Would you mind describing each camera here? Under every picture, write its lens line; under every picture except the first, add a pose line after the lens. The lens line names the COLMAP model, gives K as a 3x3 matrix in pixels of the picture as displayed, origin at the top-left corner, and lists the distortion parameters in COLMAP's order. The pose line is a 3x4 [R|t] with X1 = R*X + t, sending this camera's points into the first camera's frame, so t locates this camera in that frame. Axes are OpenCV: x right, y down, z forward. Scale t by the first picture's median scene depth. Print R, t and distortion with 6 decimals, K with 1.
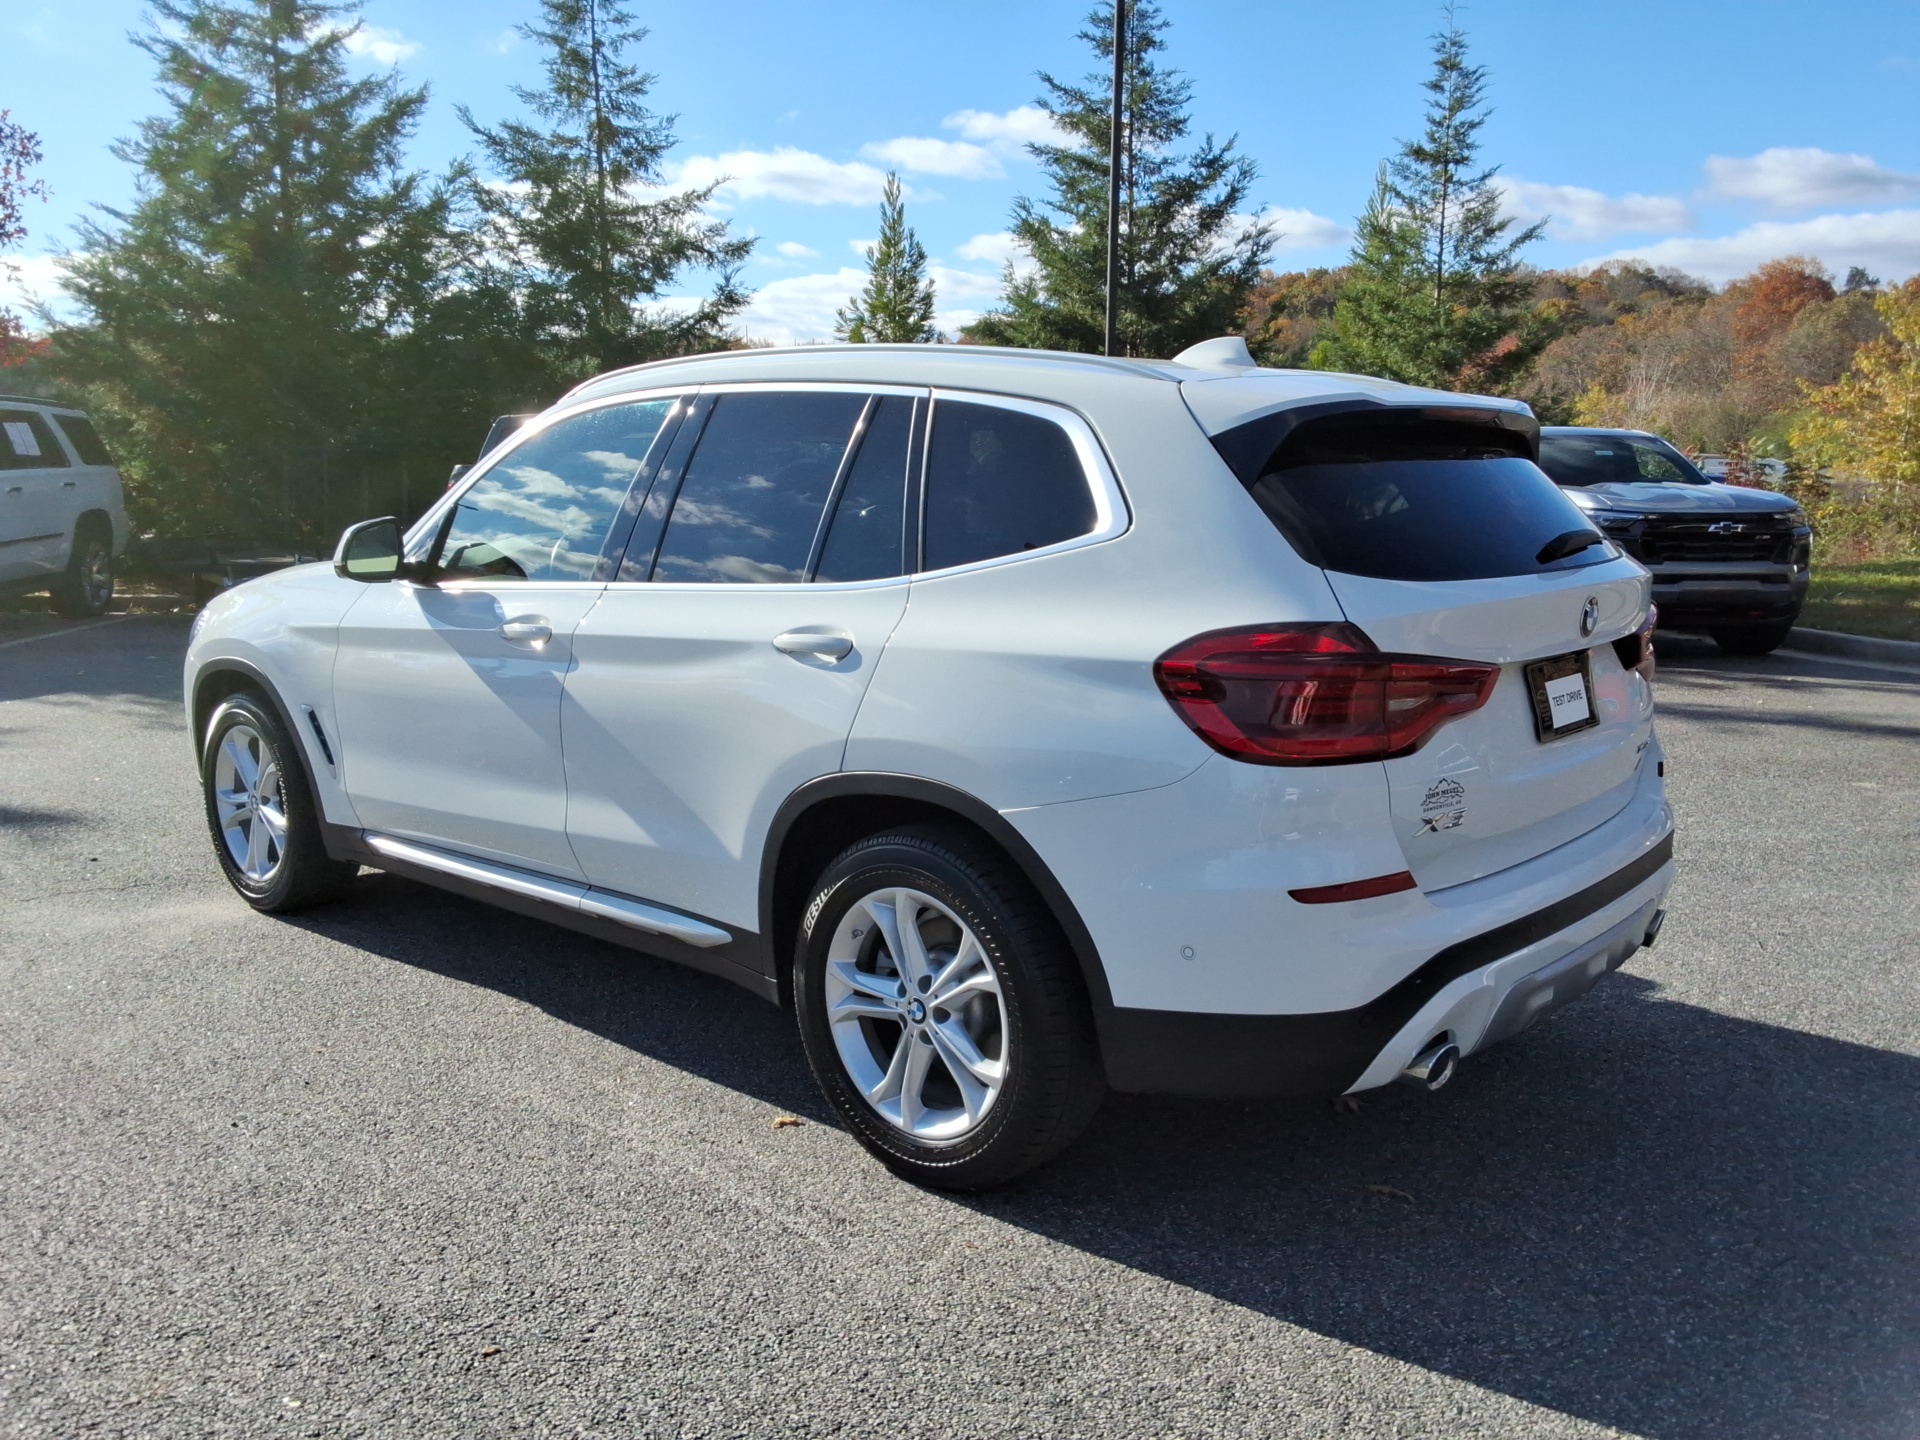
lens RADIAL K [[1534.3, 0, 978.3], [0, 1534.3, 683.6], [0, 0, 1]] dist [0.099885, -0.146952]
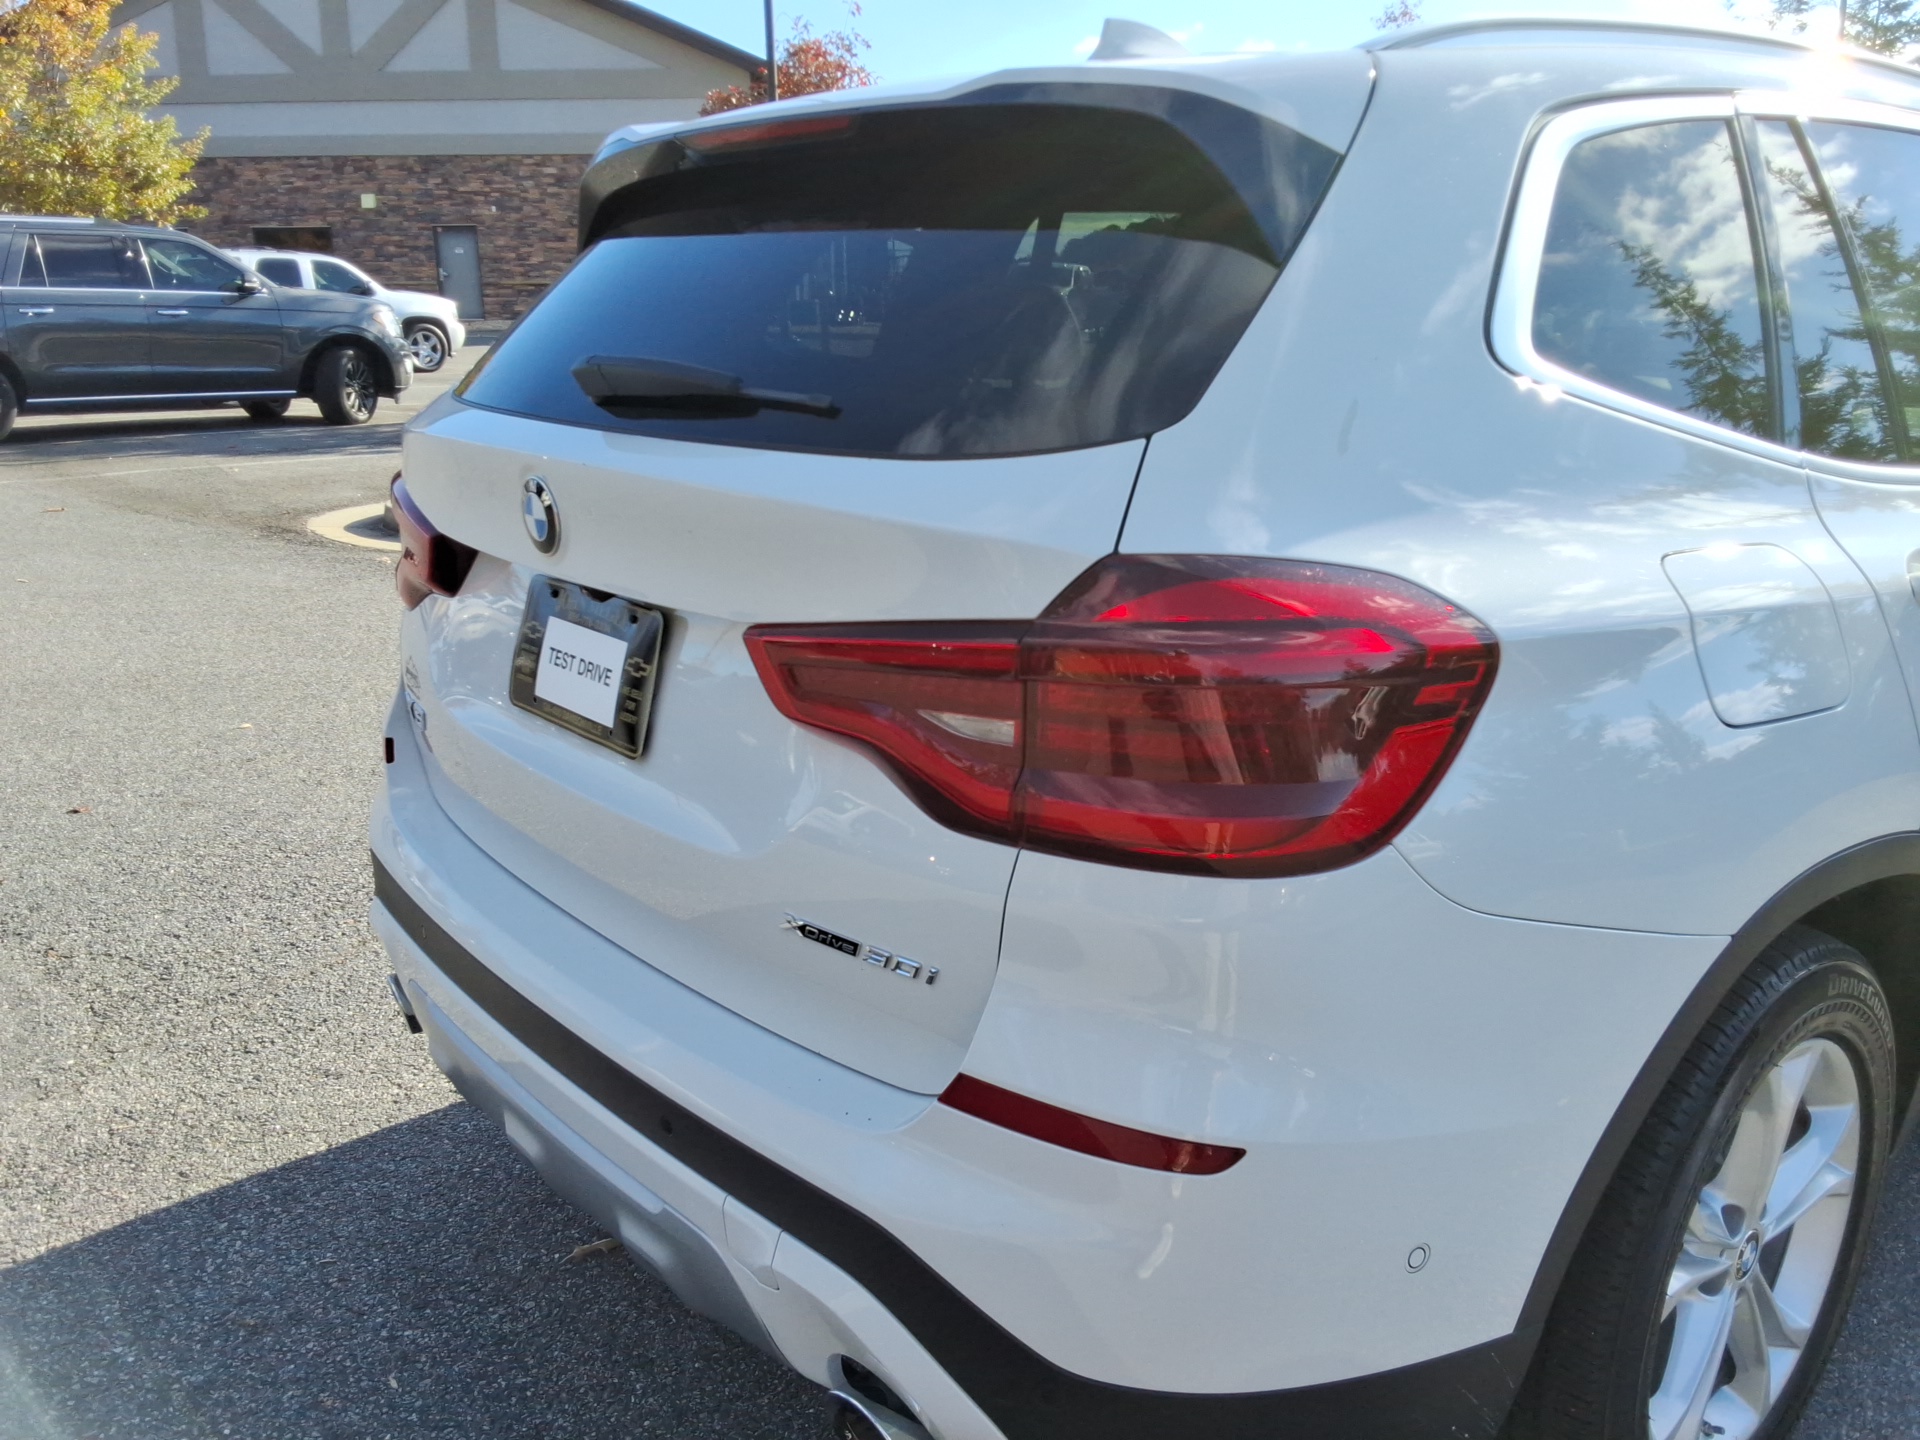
lens RADIAL K [[1534.3, 0, 988.7], [0, 1534.3, 688.7], [0, 0, 1]] dist [0.099885, -0.146952]
pose [[-0.140945, 0.231738, -0.962513, 0.228972], [-0.160887, 0.953934, 0.253231, -0.037085], [0.976857, 0.190548, -0.097168, 0.310351]]
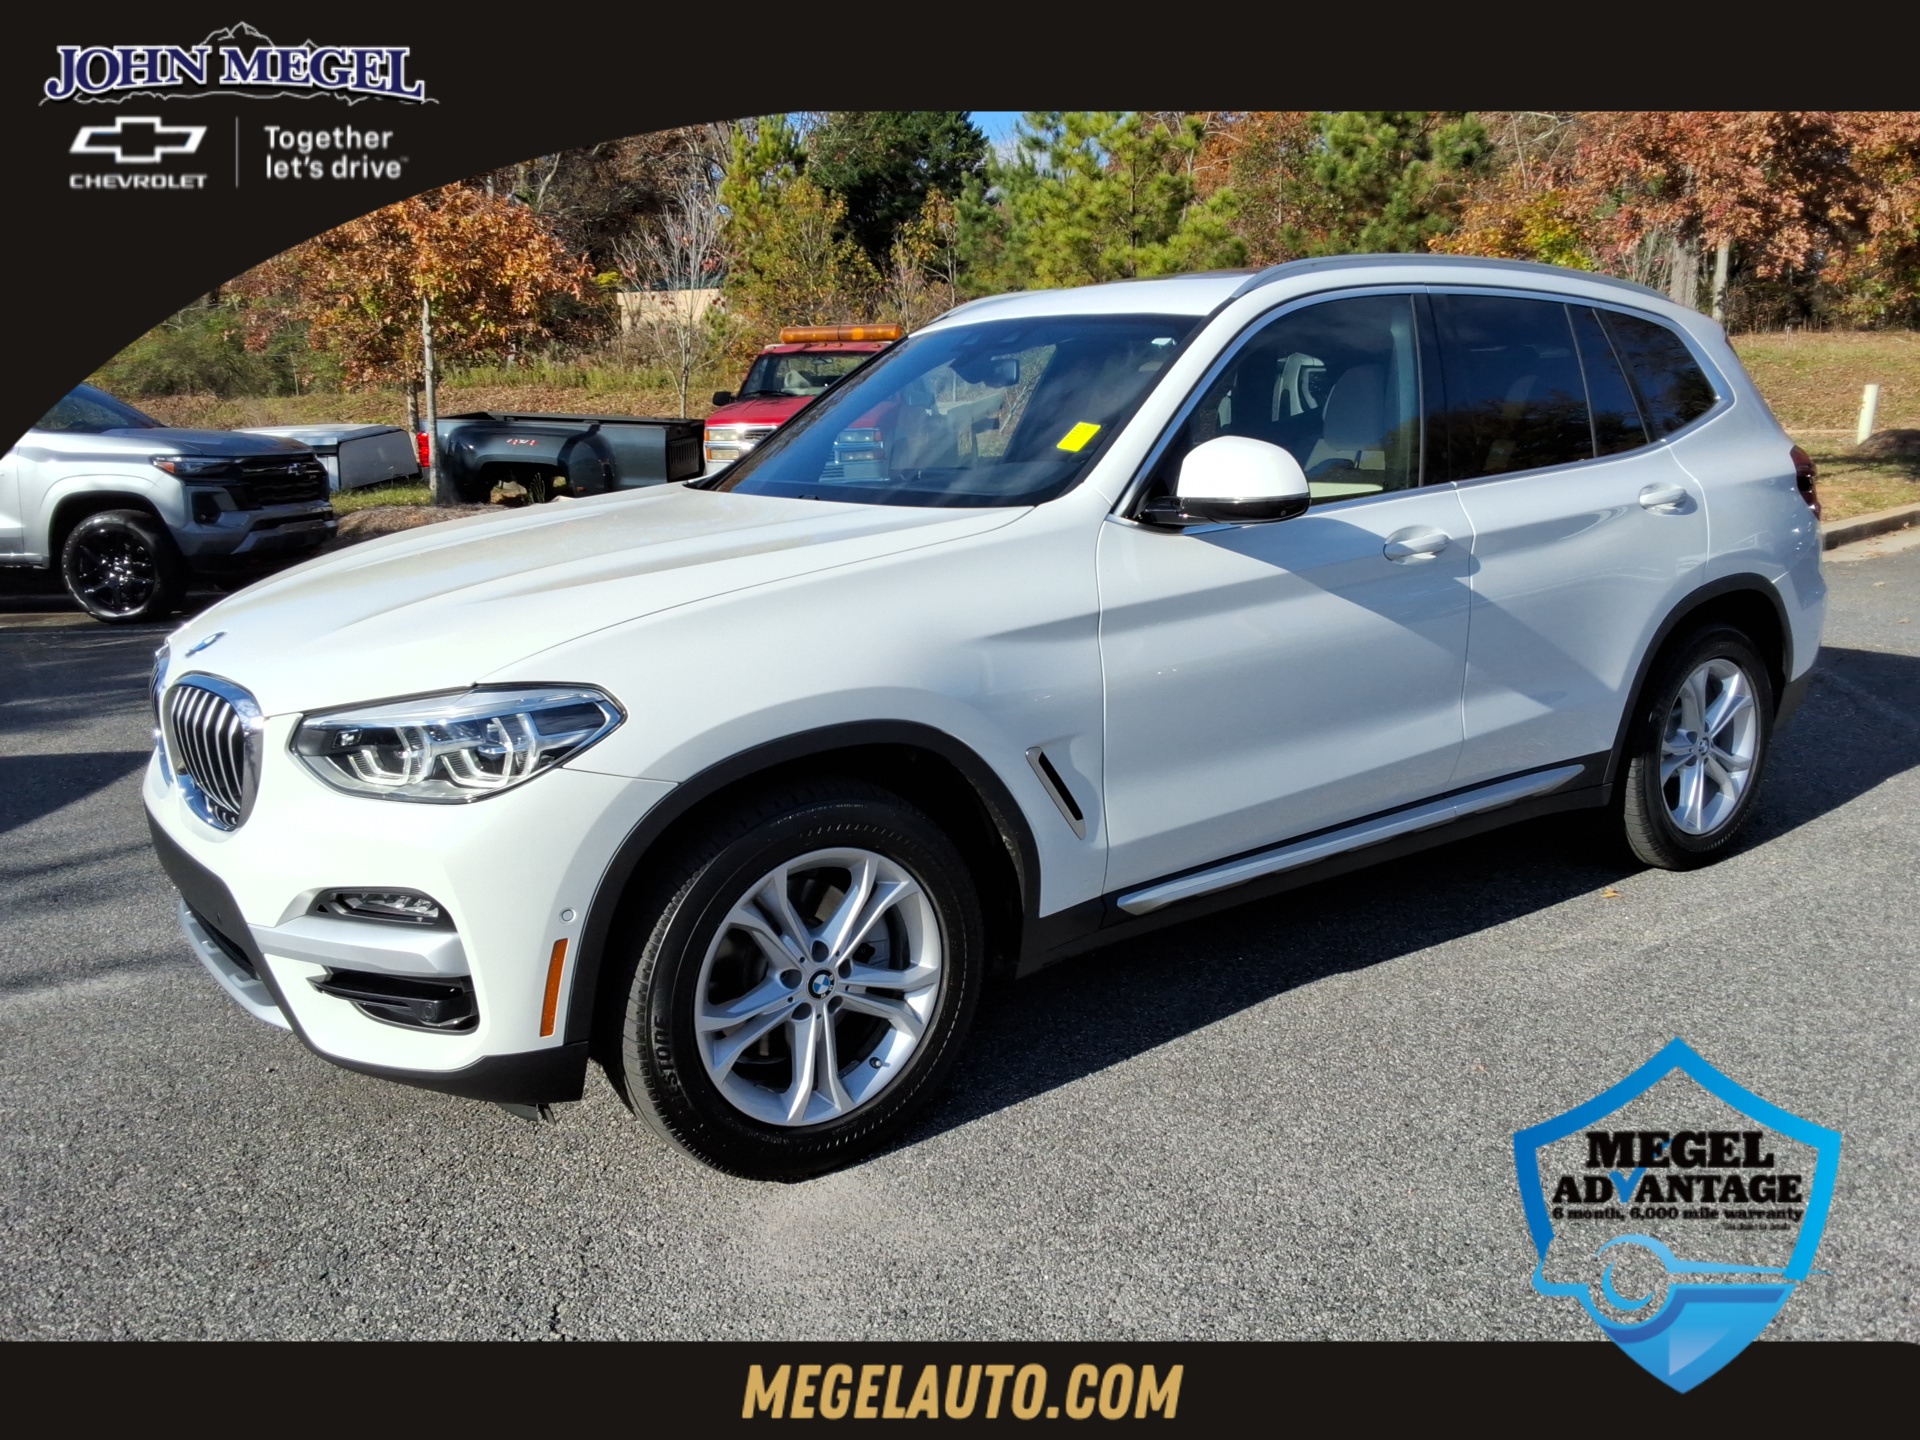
lens RADIAL K [[1534.3, 0, 976.0], [0, 1534.3, 724.4], [0, 0, 1]] dist [0.099885, -0.146952]
pose [[0.210718, -0.203958, 0.956033, -0.420519], [0.157611, 0.972285, 0.172686, -0.043836], [-0.964757, 0.114294, 0.237024, 0.352742]]
